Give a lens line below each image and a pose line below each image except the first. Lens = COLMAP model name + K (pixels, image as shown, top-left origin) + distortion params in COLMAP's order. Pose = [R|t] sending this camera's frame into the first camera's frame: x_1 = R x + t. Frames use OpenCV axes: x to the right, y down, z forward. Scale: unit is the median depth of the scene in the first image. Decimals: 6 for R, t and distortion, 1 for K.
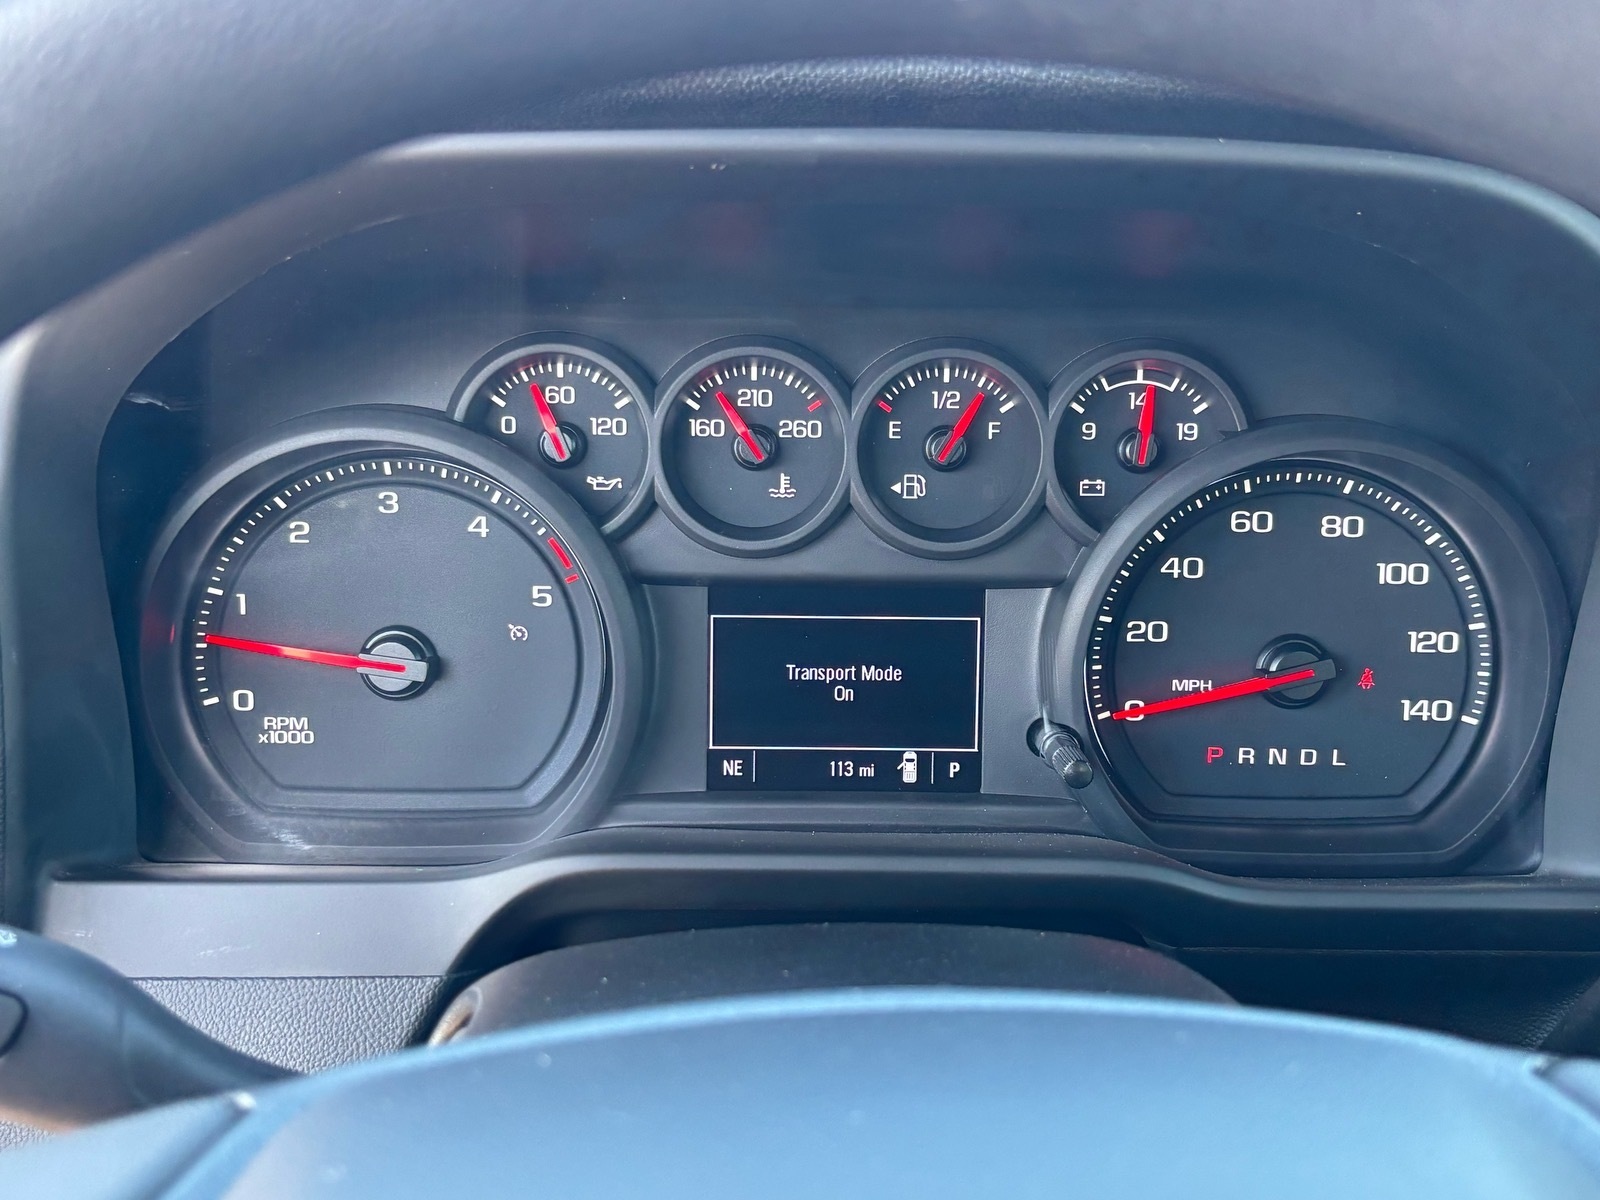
lens RADIAL K [[1849.4, 0, 800.0], [0, 1849.4, 600.0], [0, 0, 1]] dist [0.188989, -0.715735]
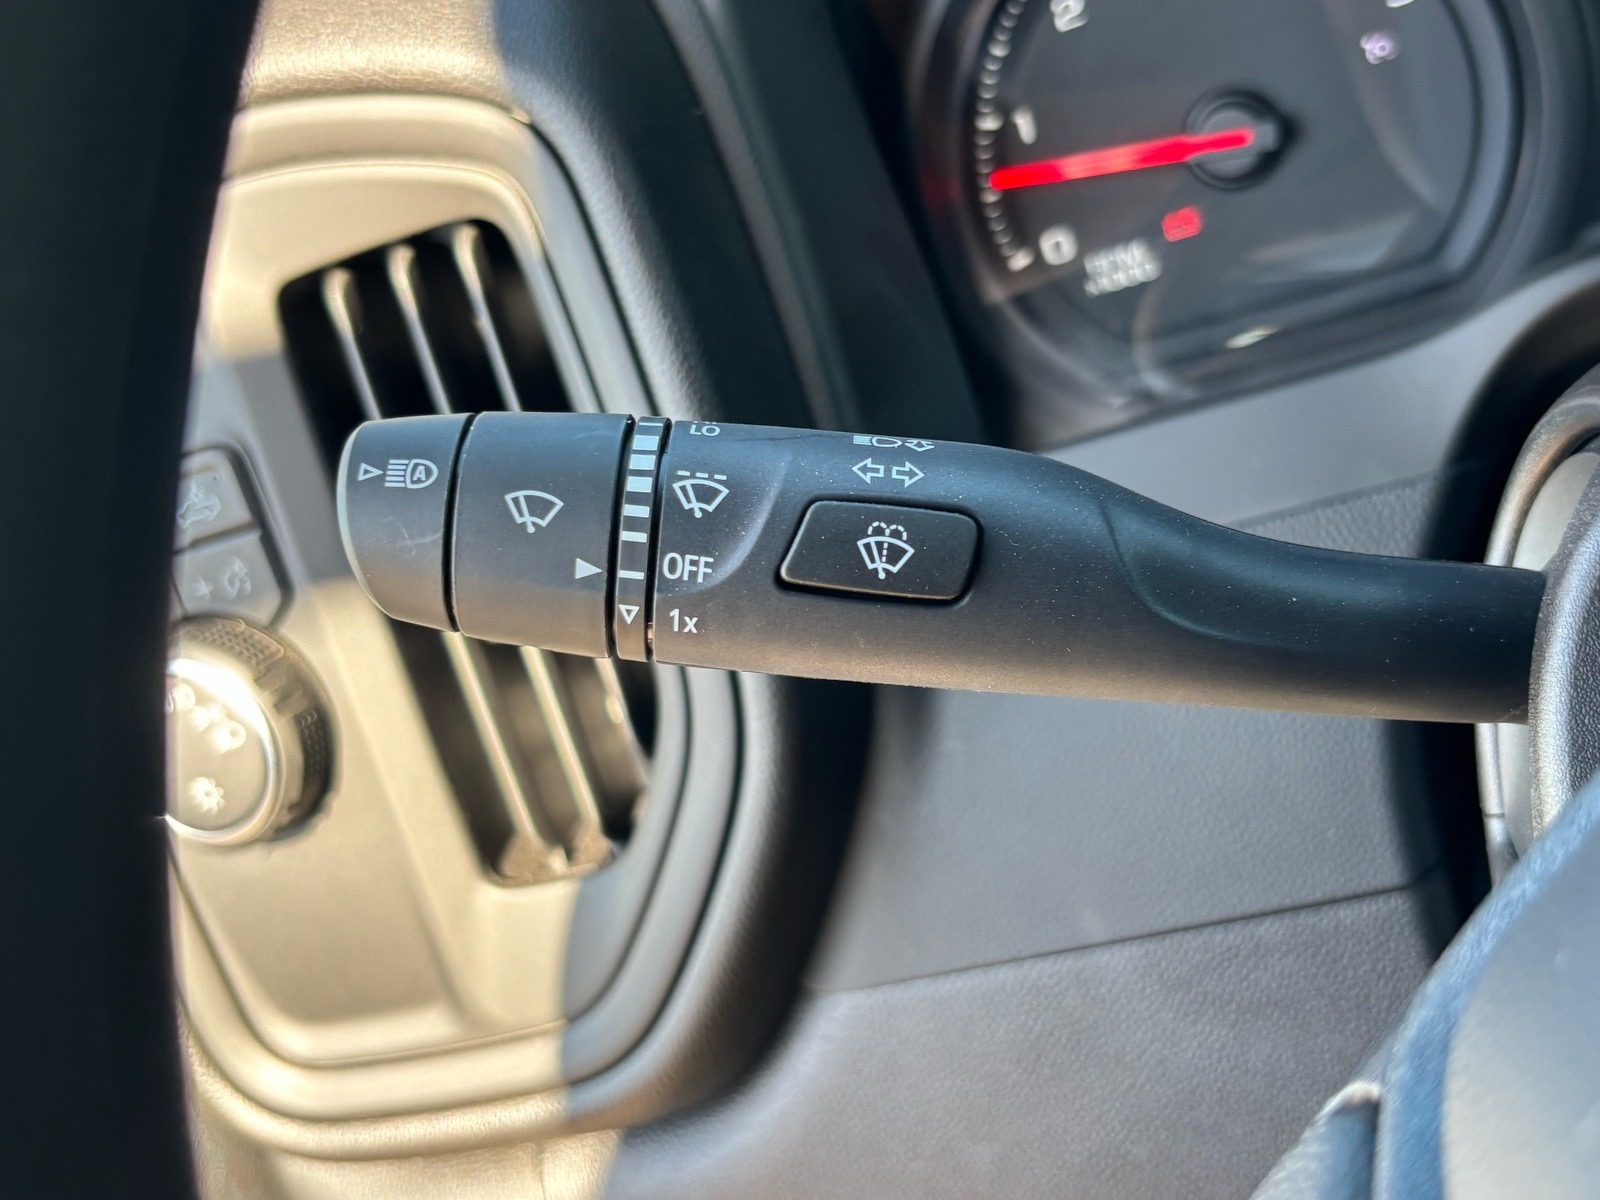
lens RADIAL K [[1849.4, 0, 800.0], [0, 1849.4, 600.0], [0, 0, 1]] dist [0.188989, -0.715735]
pose [[0.890517, -0.220356, -0.398023, -0.110794], [0.282899, 0.953370, 0.105134, 0.084849], [0.356297, -0.206224, 0.911331, 0.193307]]
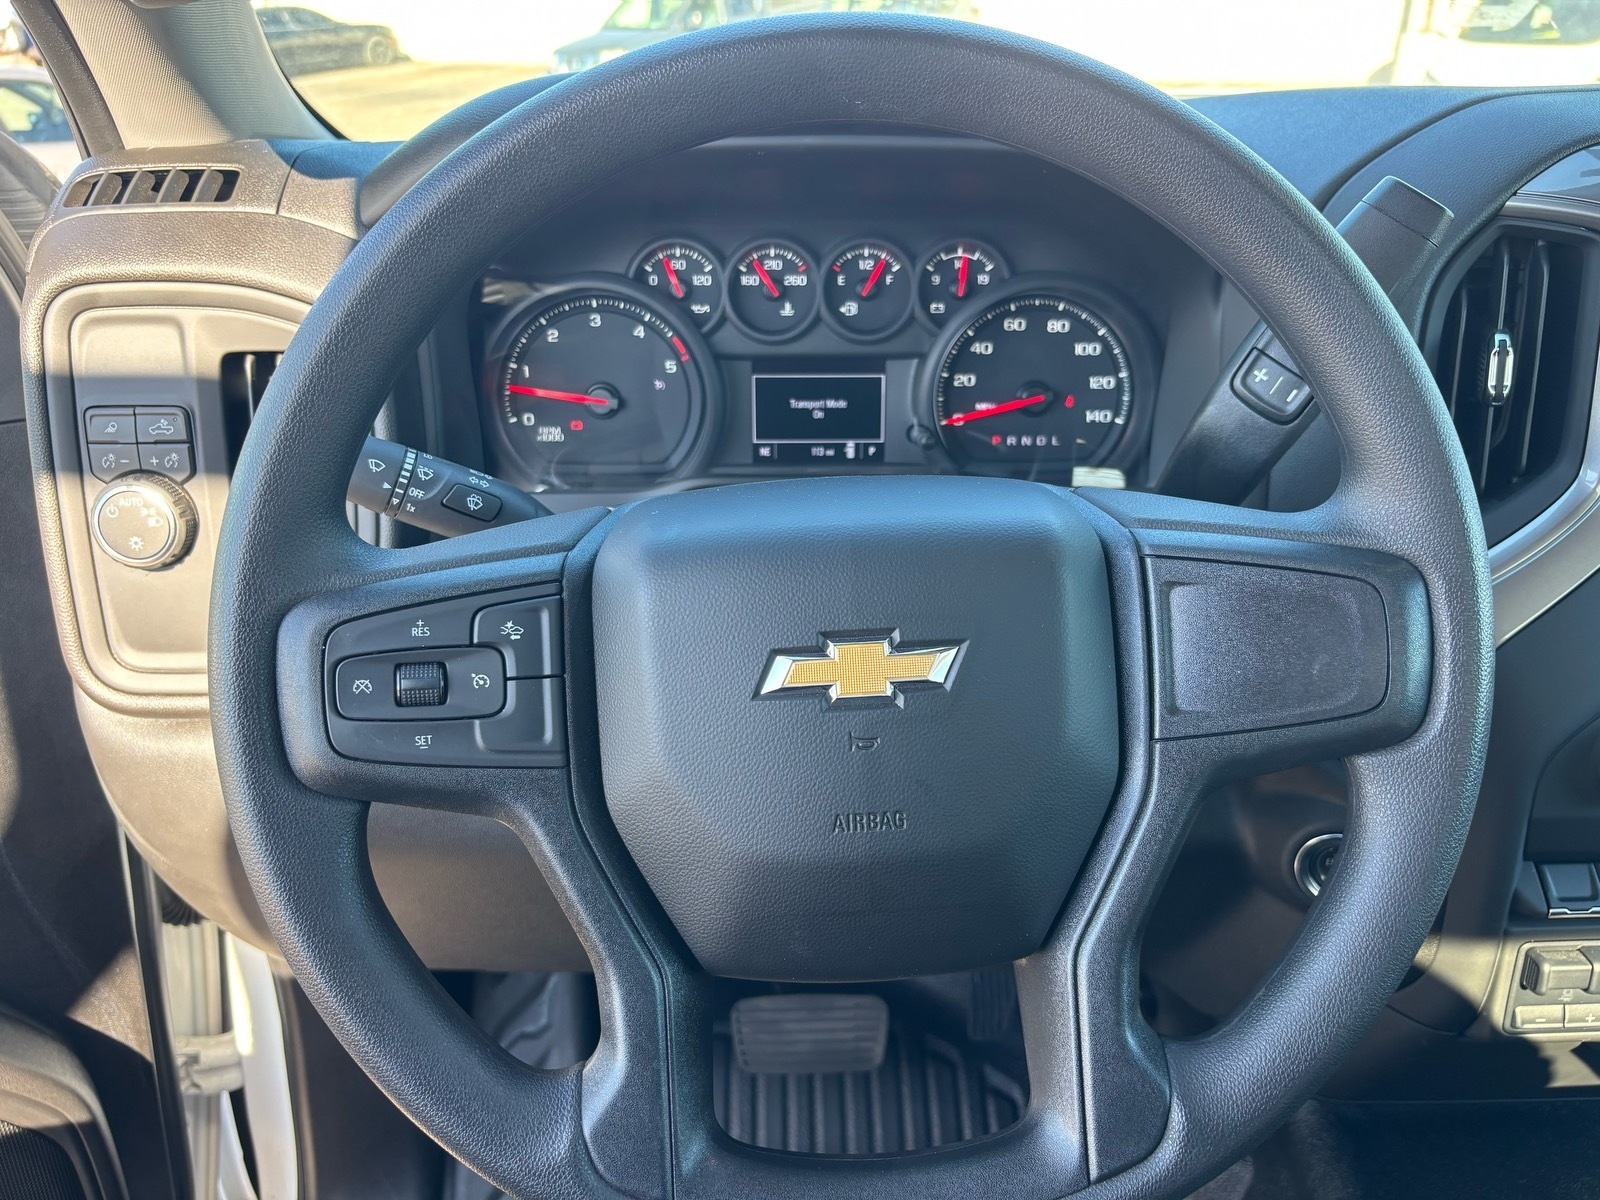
lens RADIAL K [[1224.4, 0, 800.0], [0, 1224.4, 600.0], [0, 0, 1]] dist [0.099964, -0.237239]
pose [[0.999923, -0.012435, -0.000323, 0.001229], [0.012360, 0.990210, 0.139034, 0.066958], [-0.001409, -0.139028, 0.990288, -0.390312]]
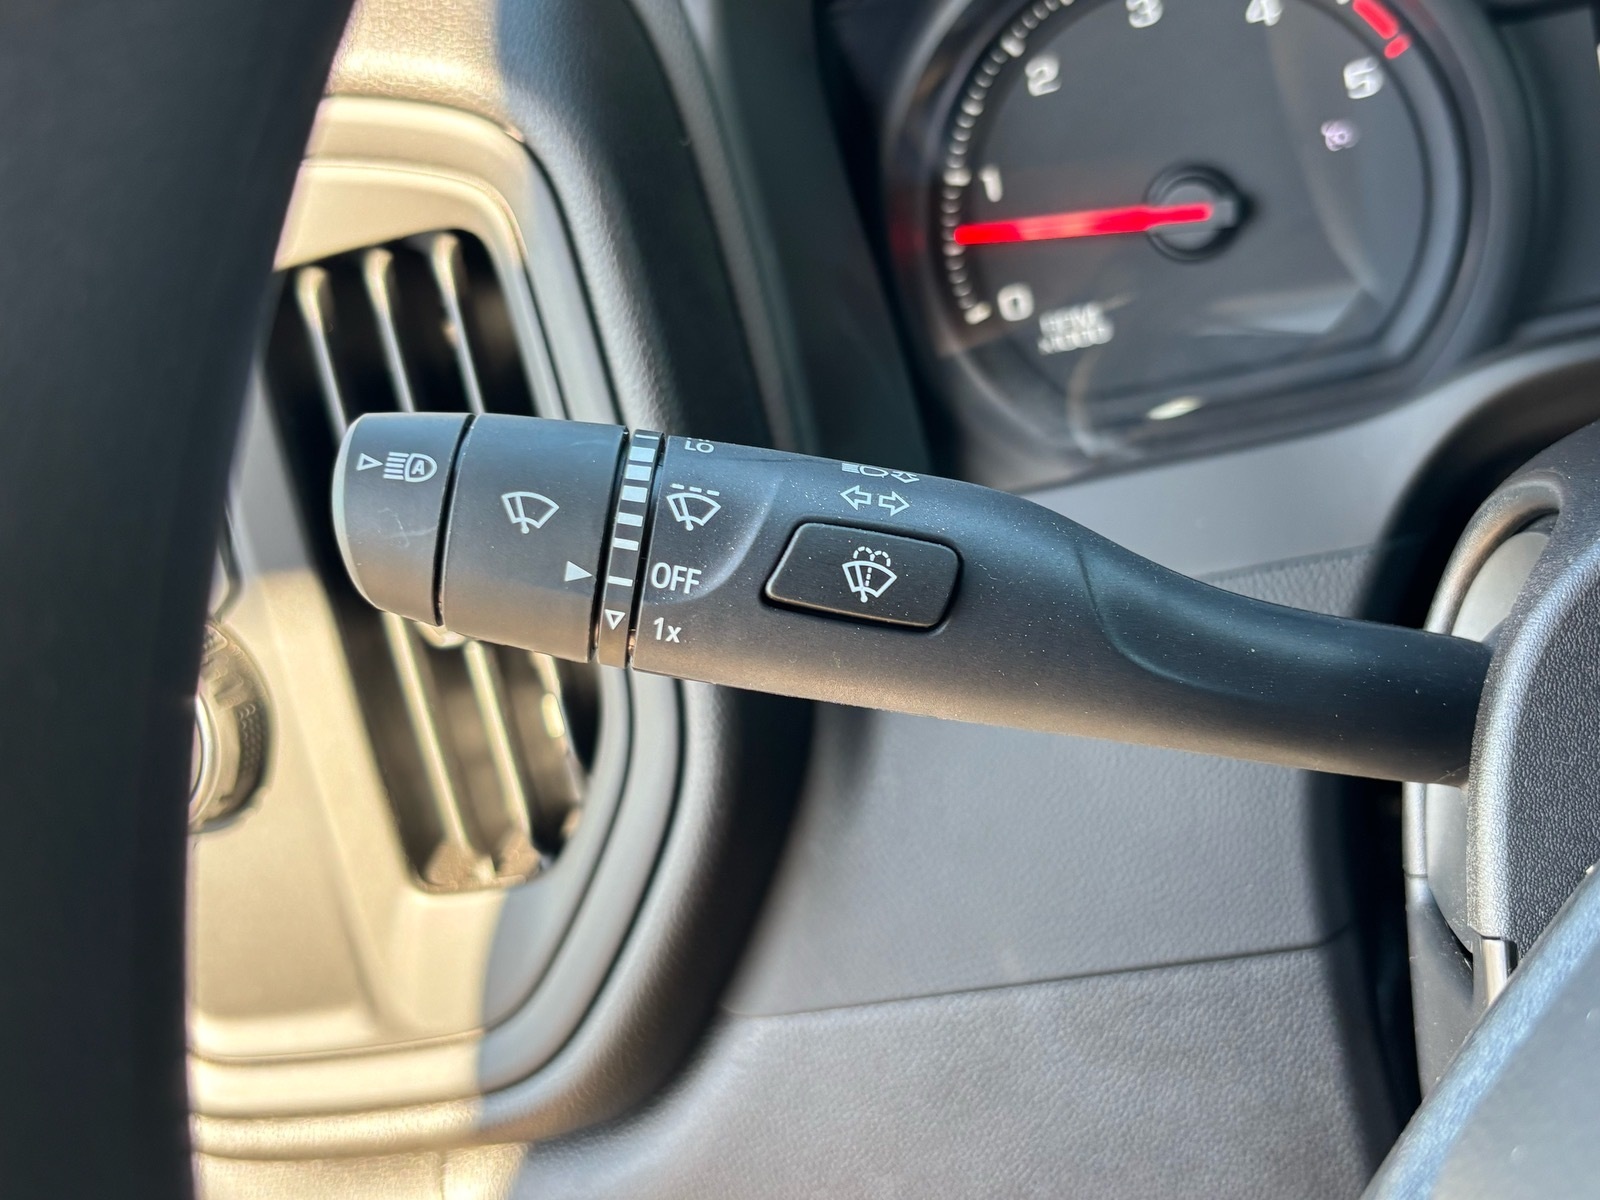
lens RADIAL K [[1849.4, 0, 800.0], [0, 1849.4, 600.0], [0, 0, 1]] dist [0.188989, -0.715735]
pose [[0.923580, -0.165089, -0.346043, -0.123131], [0.209777, 0.973058, 0.095667, 0.084583], [0.320927, -0.160948, 0.933328, 0.175456]]
